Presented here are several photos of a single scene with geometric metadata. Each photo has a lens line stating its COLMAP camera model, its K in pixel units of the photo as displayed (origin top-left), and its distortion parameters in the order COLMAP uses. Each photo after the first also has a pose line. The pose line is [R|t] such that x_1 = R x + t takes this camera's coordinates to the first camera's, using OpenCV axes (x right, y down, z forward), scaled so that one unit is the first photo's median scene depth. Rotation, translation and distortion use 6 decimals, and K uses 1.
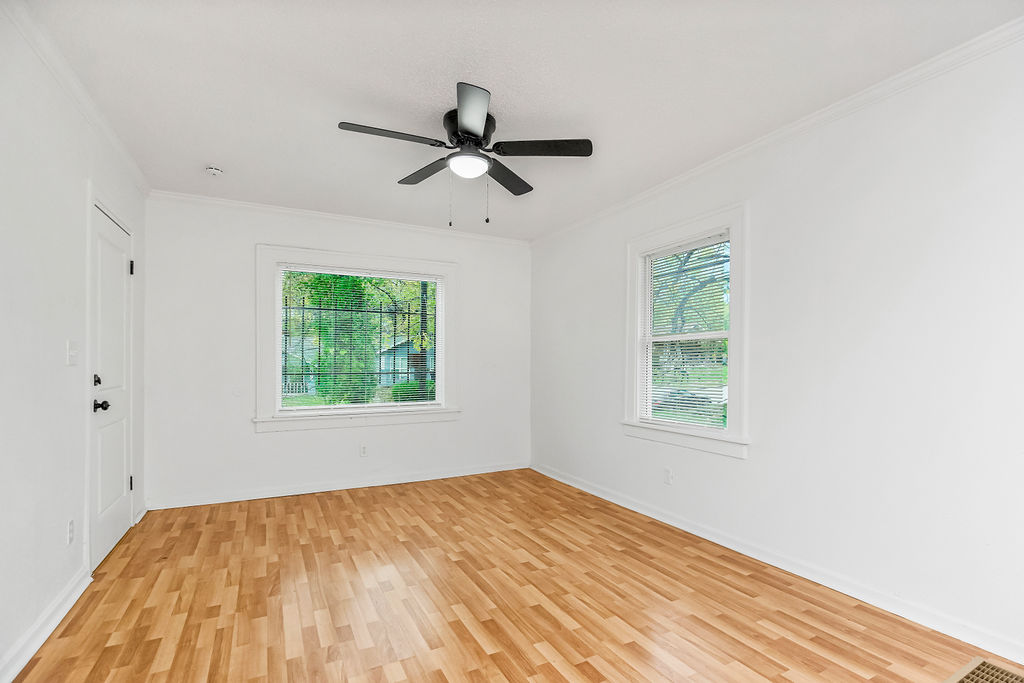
lens RADIAL K [[485.1, 0, 523.2], [0, 485.1, 354.3], [0, 0, 1]] dist [0.000789, 0.000755]
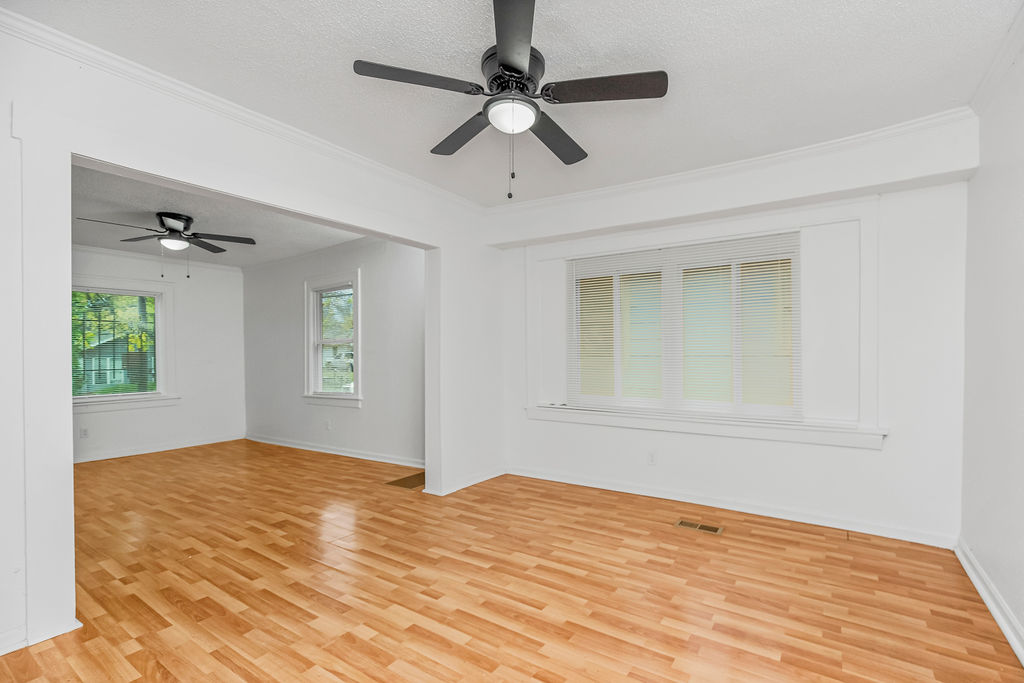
lens RADIAL K [[485.1, 0, 523.2], [0, 485.1, 354.3], [0, 0, 1]] dist [0.000789, 0.000755]
pose [[0.895394, -0.015176, 0.445017, 0.175738], [0.012413, 0.999881, 0.009121, 0.002947], [-0.445103, -0.002642, 0.895476, -0.857770]]
